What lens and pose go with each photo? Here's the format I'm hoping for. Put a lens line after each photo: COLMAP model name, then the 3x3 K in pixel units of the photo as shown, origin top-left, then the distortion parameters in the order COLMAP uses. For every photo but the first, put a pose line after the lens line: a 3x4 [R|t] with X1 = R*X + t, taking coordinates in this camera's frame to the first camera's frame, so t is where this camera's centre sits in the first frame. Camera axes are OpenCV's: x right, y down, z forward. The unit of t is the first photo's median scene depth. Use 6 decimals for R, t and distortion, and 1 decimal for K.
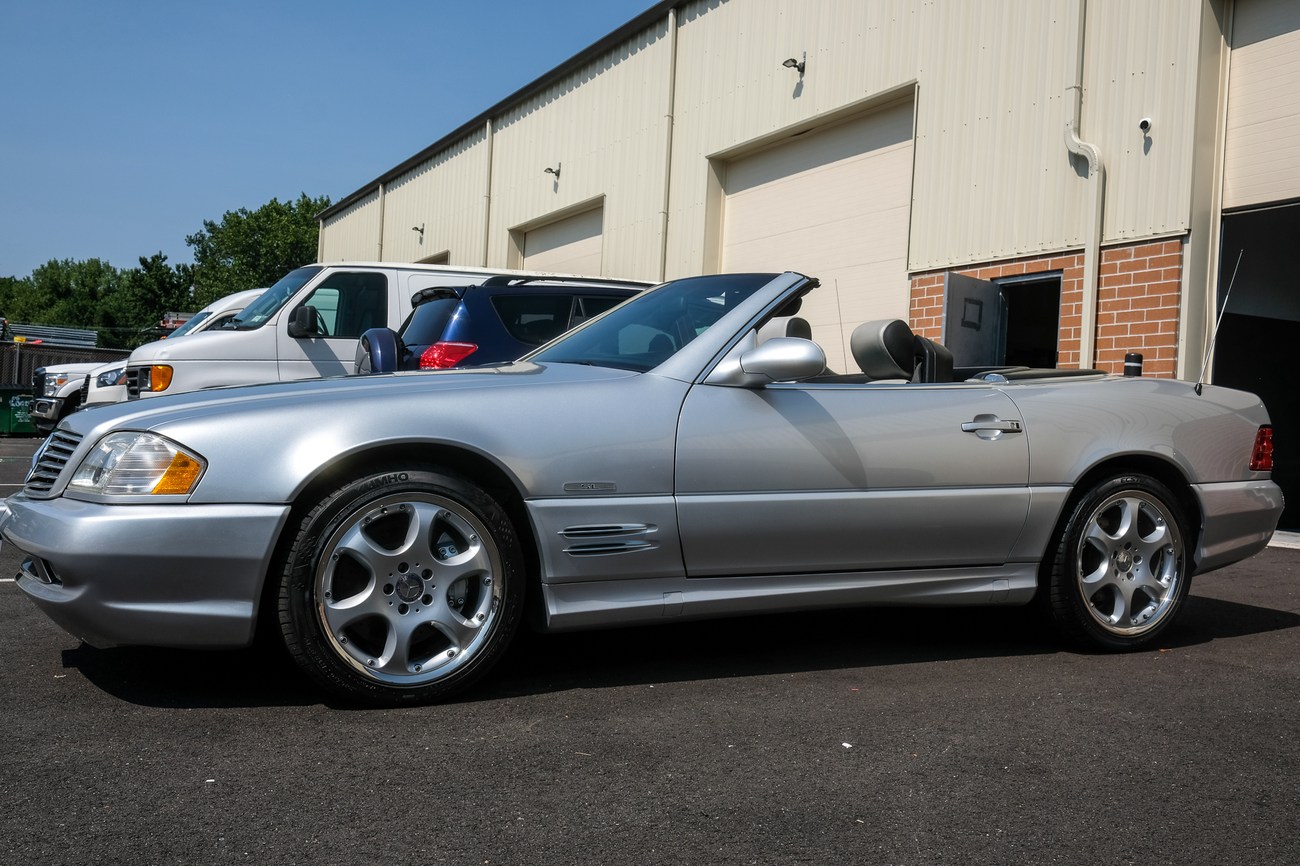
lens RADIAL K [[1330.3, 0, 649.0], [0, 1330.3, 424.6], [0, 0, 1]] dist [-0.021416, 0.000000]
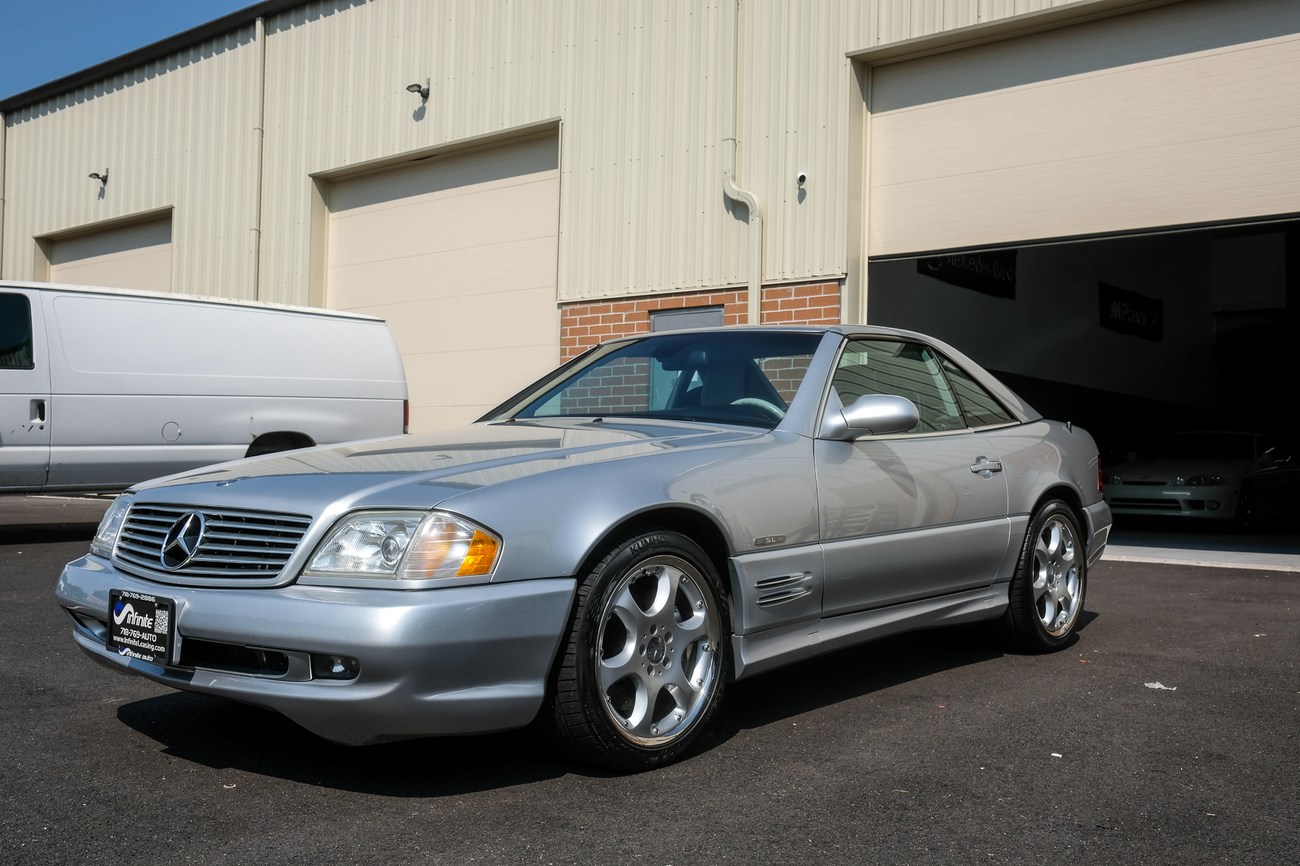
lens RADIAL K [[1330.3, 0, 652.0], [0, 1330.3, 434.6], [0, 0, 1]] dist [-0.021416, 0.000000]
pose [[0.912883, -0.020963, 0.407684, -0.211020], [0.021584, 0.999762, 0.003078, -0.016115], [-0.407651, 0.005989, 0.913118, 0.027341]]
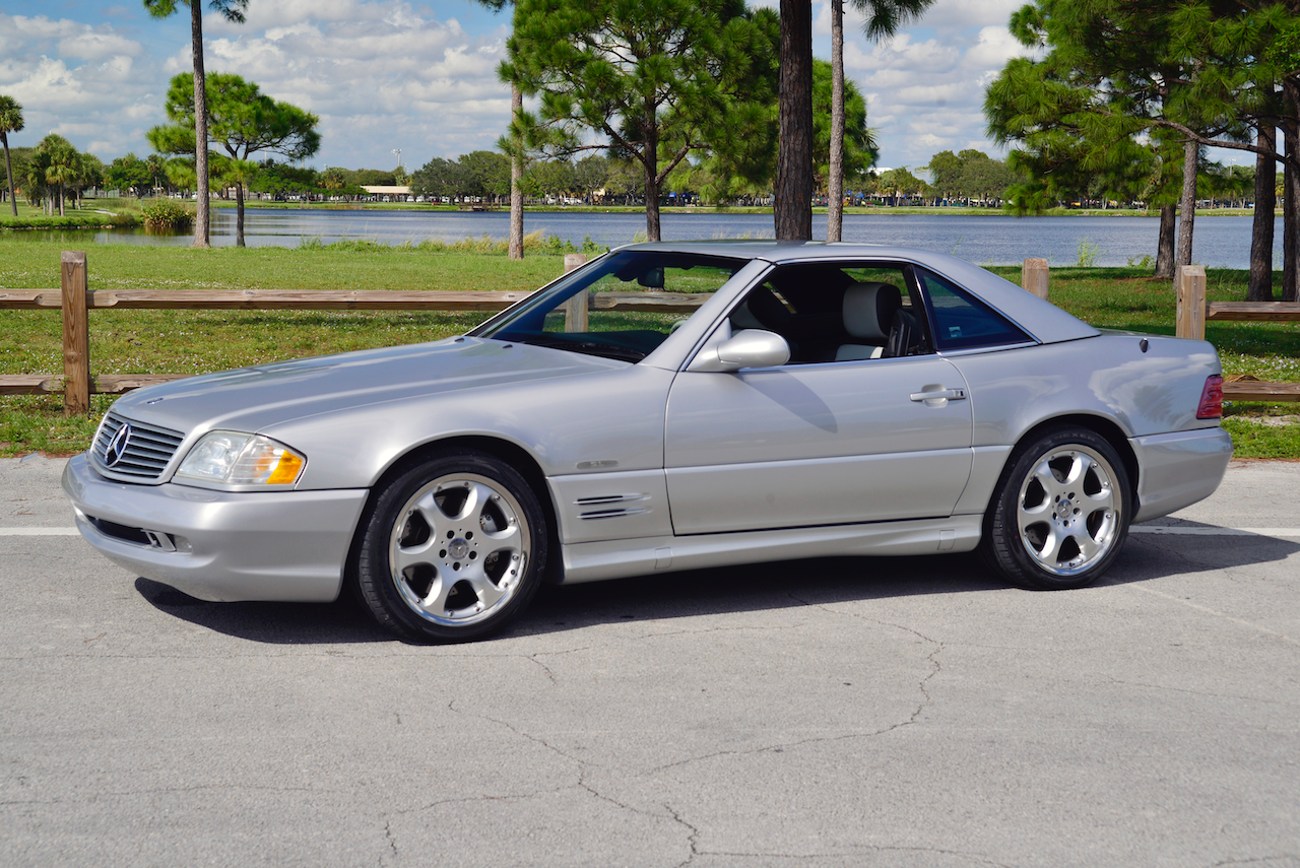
lens RADIAL K [[2295.1, 0, 641.9], [0, 2295.1, 405.4], [0, 0, 1]] dist [0.191368, 0.000000]
pose [[0.998338, -0.015126, 0.055610, -0.045070], [0.010553, 0.996607, 0.081629, -0.067435], [-0.056656, -0.080907, 0.995110, -0.413116]]
